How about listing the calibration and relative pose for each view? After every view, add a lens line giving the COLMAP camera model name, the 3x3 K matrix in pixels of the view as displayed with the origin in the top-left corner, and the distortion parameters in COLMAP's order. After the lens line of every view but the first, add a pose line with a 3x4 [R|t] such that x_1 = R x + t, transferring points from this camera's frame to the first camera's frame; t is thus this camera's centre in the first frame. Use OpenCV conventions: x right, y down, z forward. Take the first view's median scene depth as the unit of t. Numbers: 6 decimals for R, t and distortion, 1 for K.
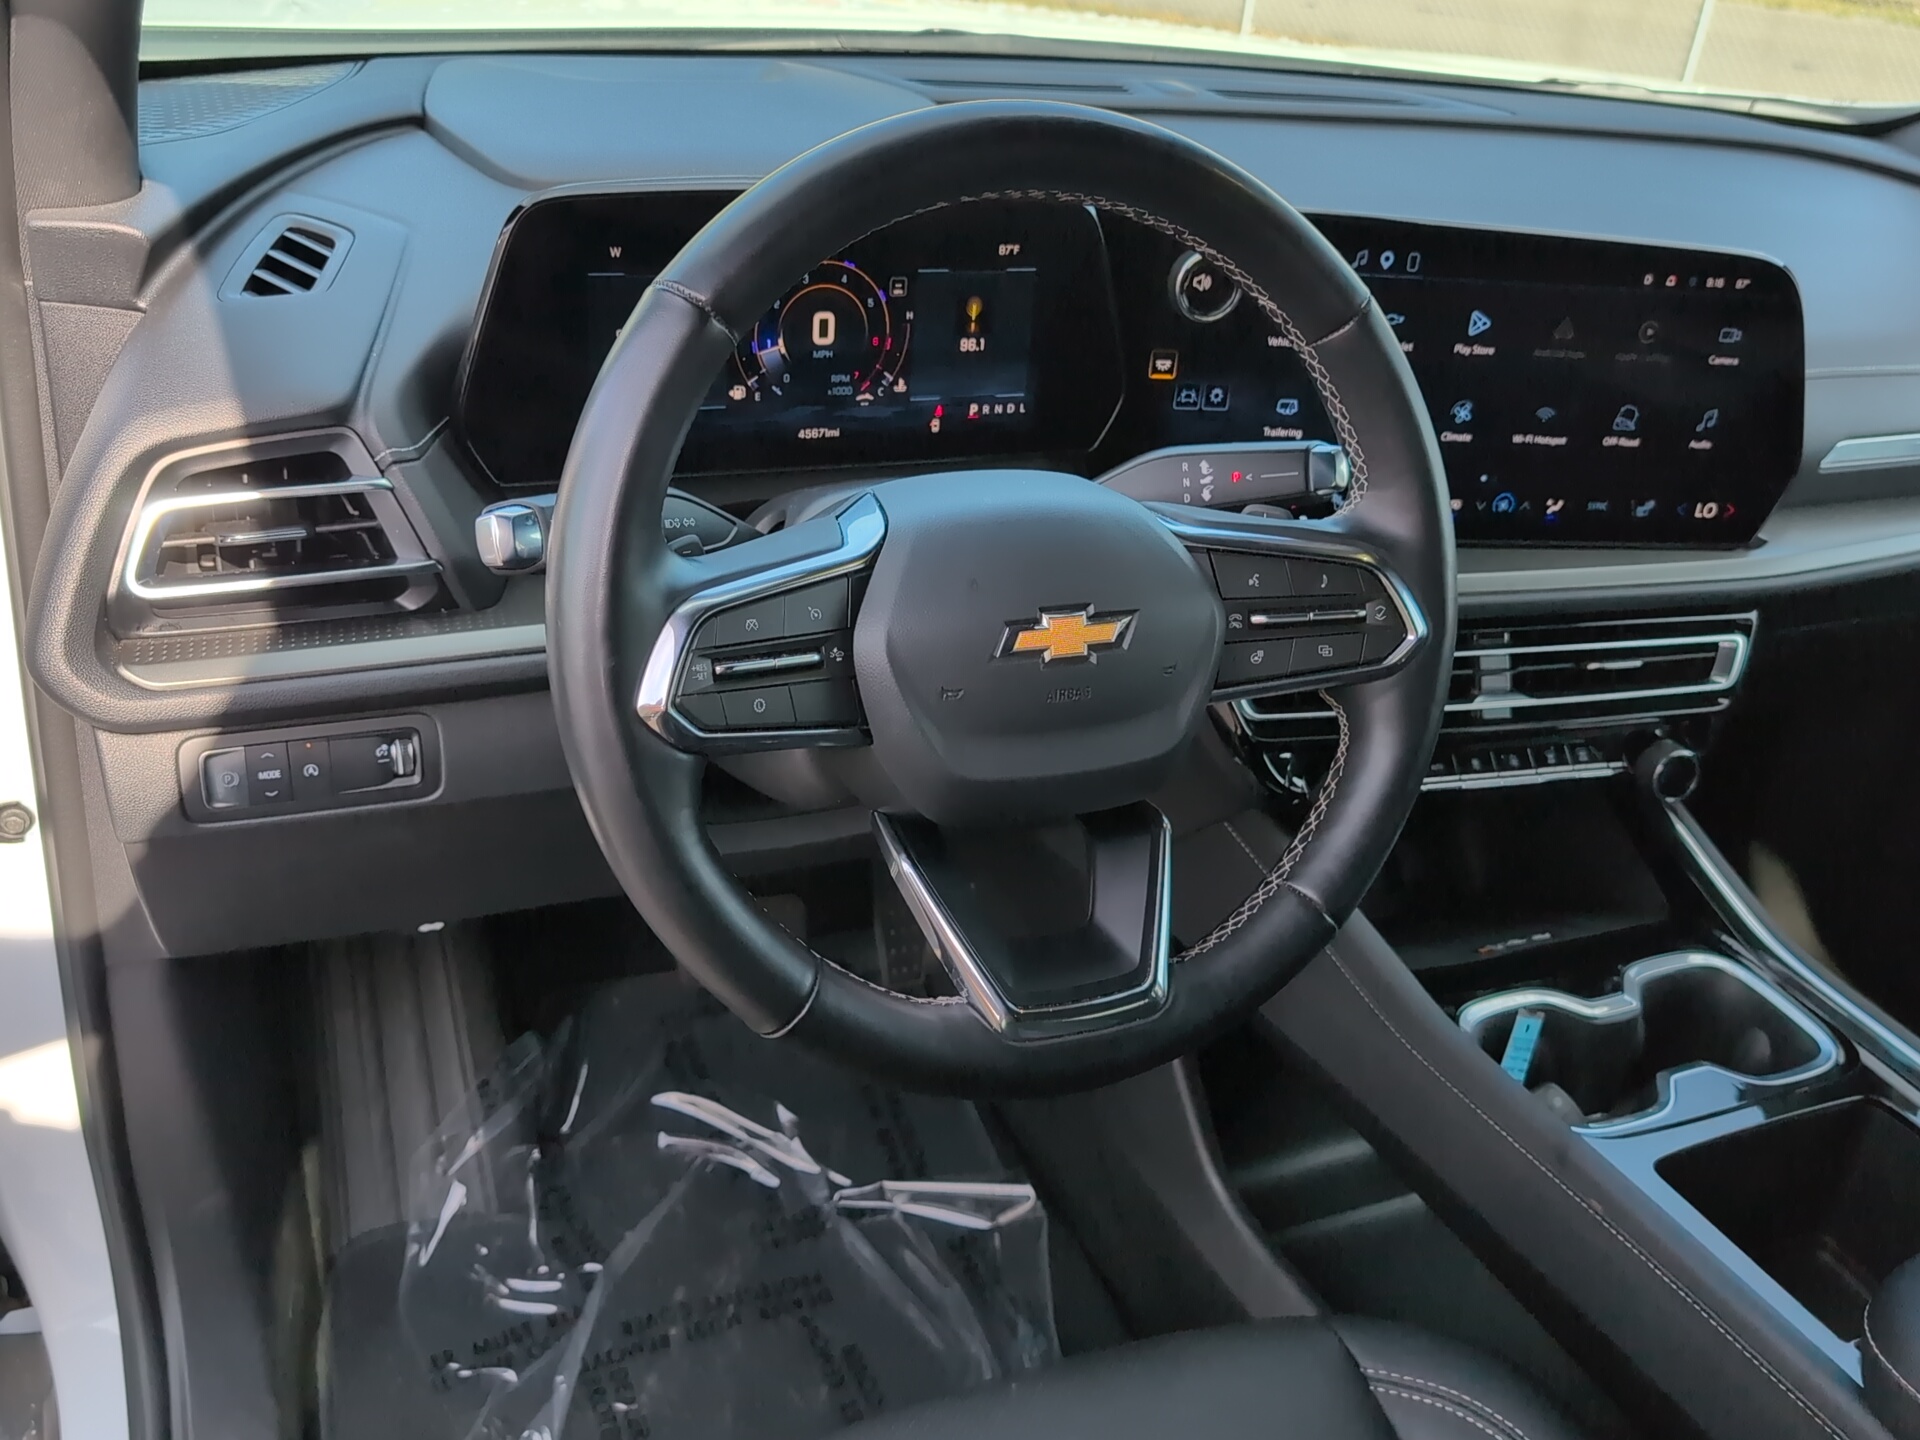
lens RADIAL K [[1601.1, 0, 957.0], [0, 1601.1, 722.0], [0, 0, 1]] dist [0.006468, -0.006916]
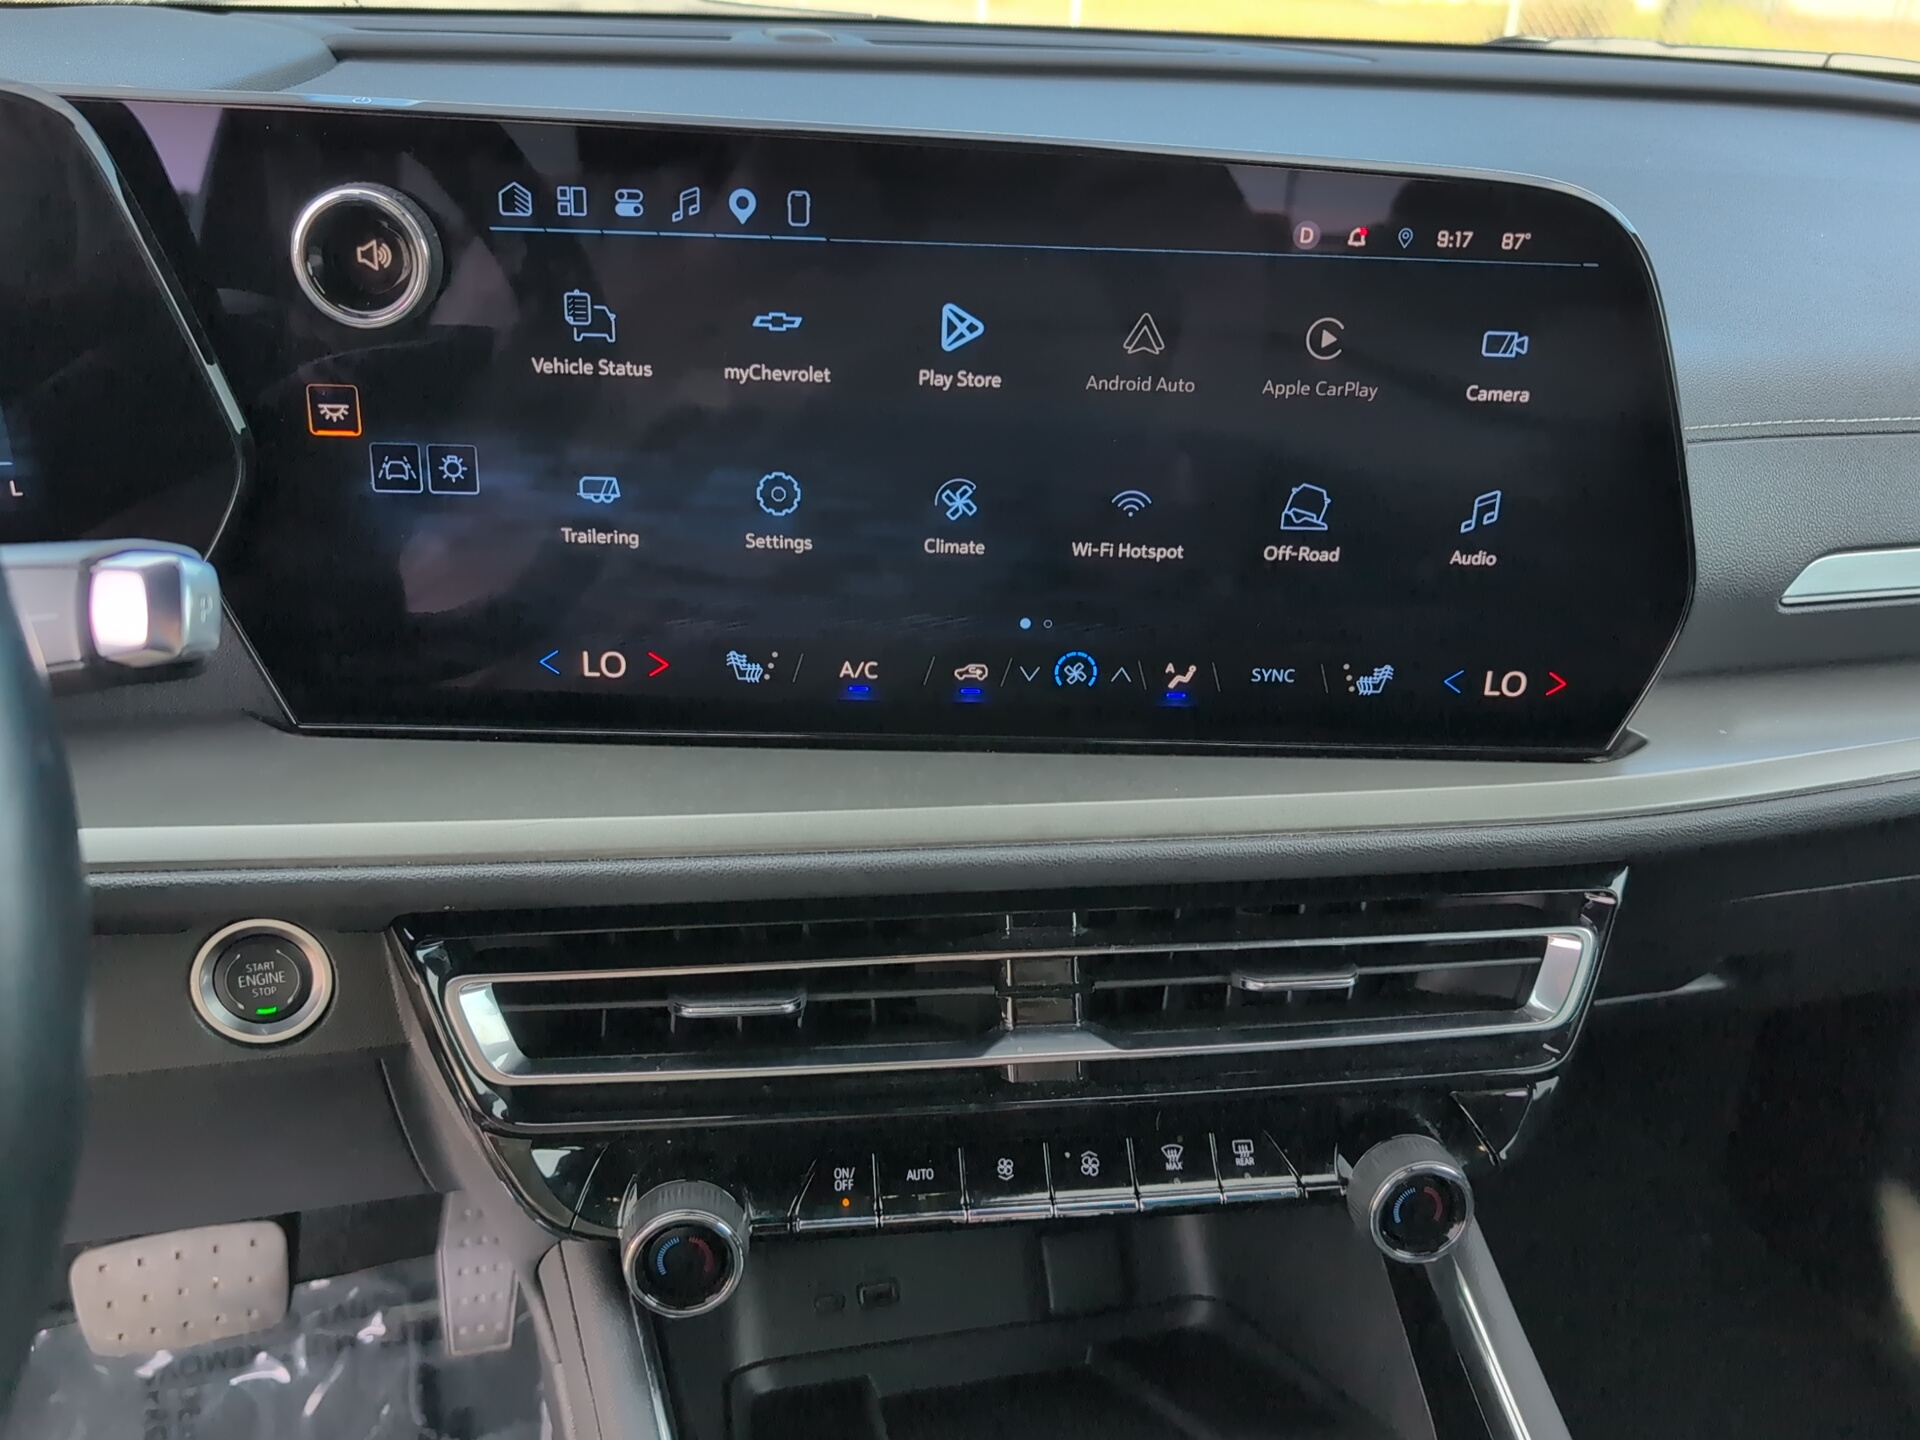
lens RADIAL K [[1630.5, 0, 952.0], [0, 1630.5, 729.1], [0, 0, 1]] dist [0.103355, -0.352082]
pose [[0.985959, 0.013559, -0.166435, 0.457409], [-0.026452, 0.996796, -0.075490, -0.087492], [0.164878, 0.078833, 0.983159, 0.540475]]
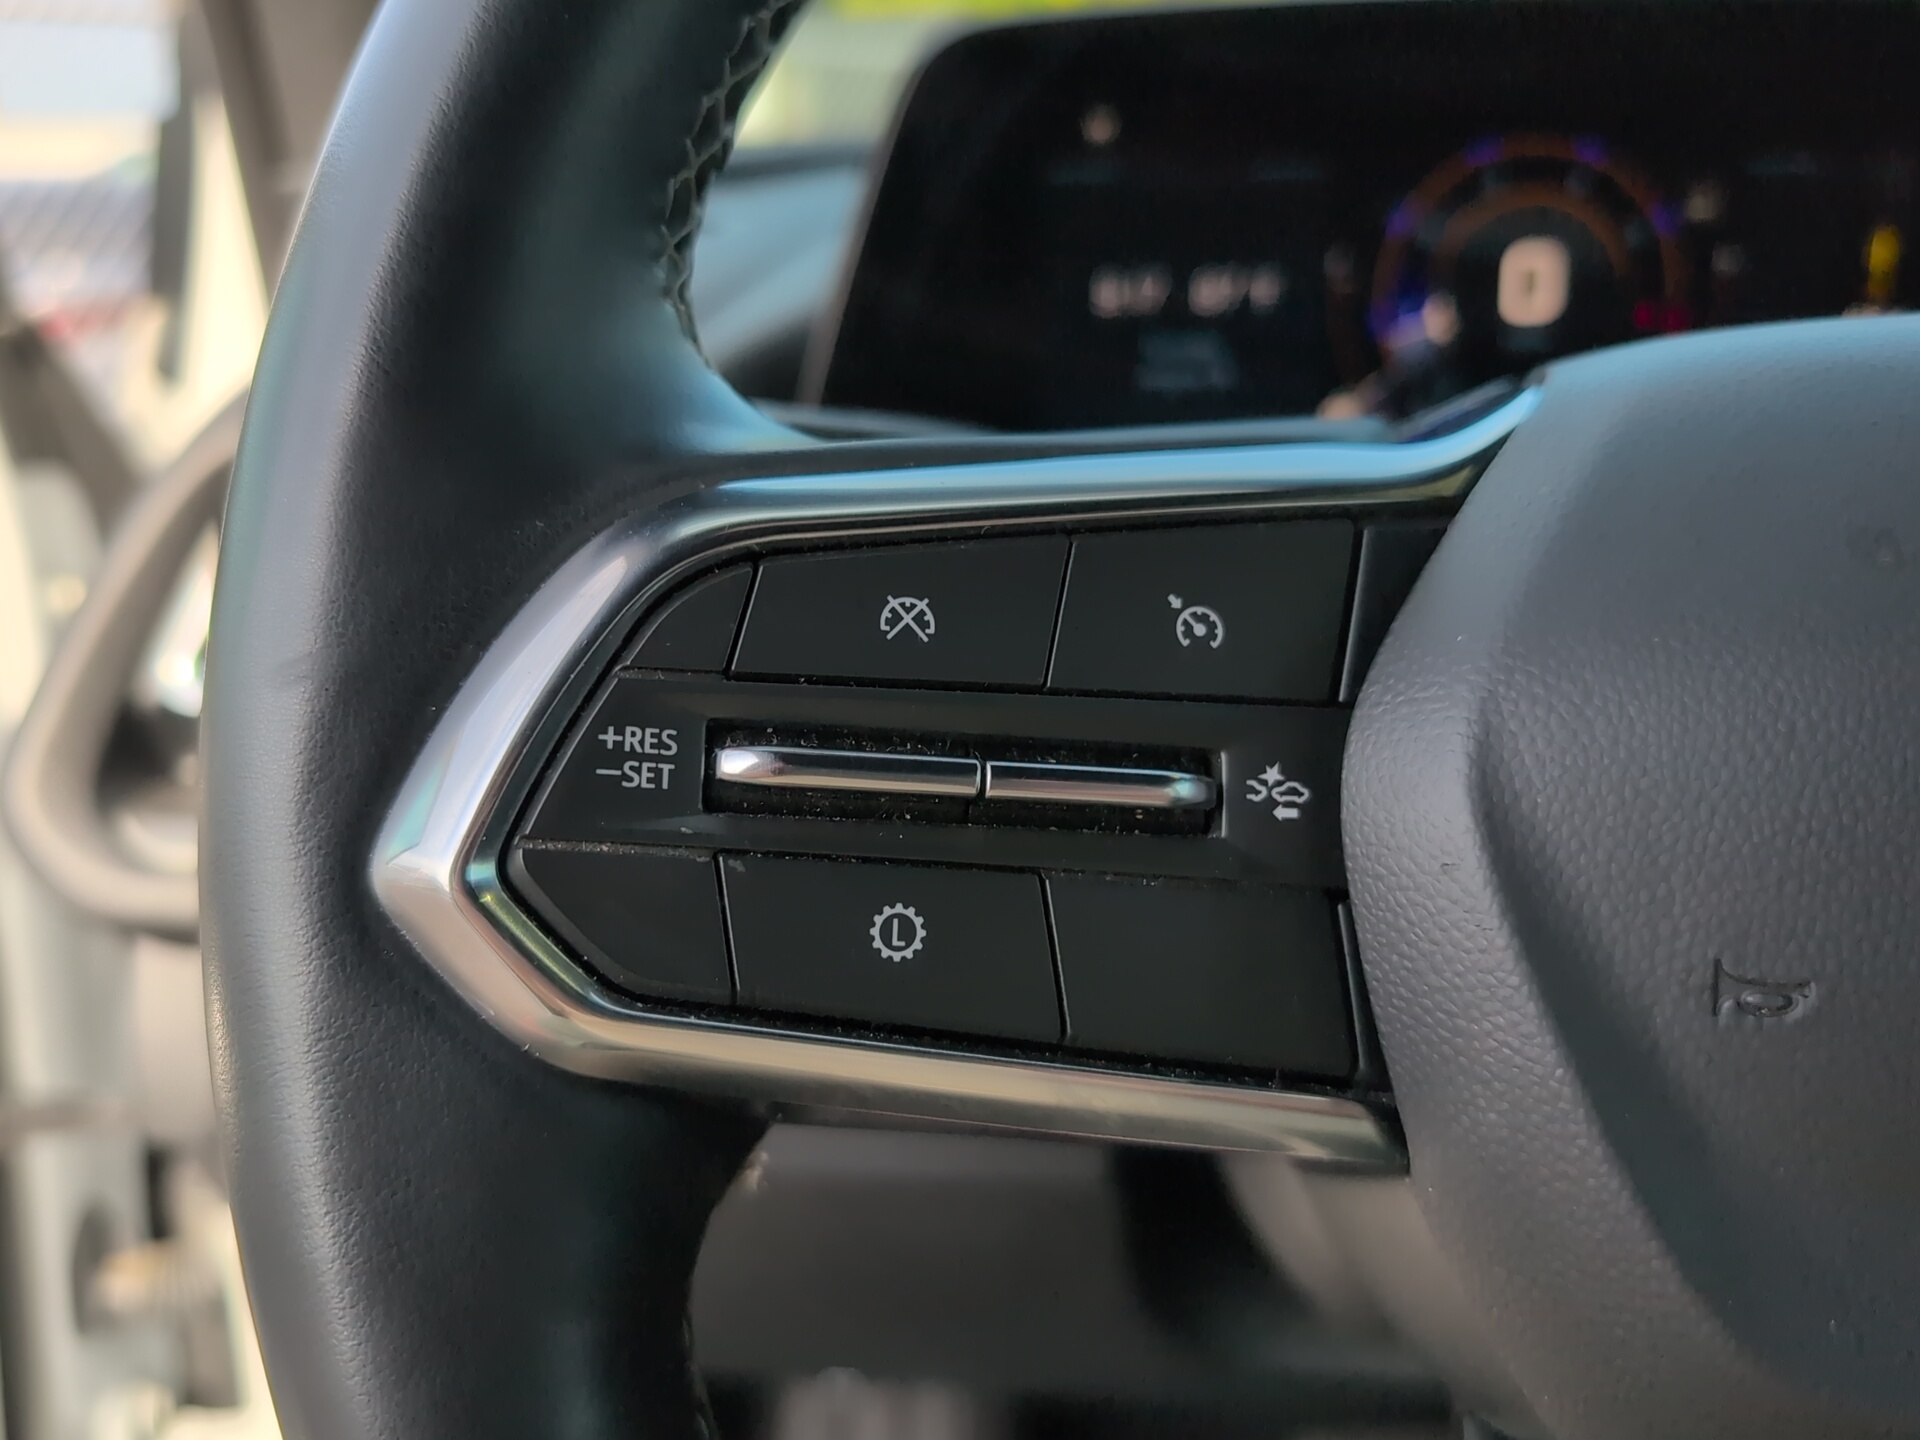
lens RADIAL K [[1573.3, 0, 989.7], [0, 1573.3, 719.7], [0, 0, 1]] dist [-0.004212, -0.004542]
pose [[0.879776, 0.031411, -0.474349, 0.003652], [-0.144338, 0.968360, -0.203580, 0.003643], [0.452946, 0.247571, 0.856474, 0.524694]]
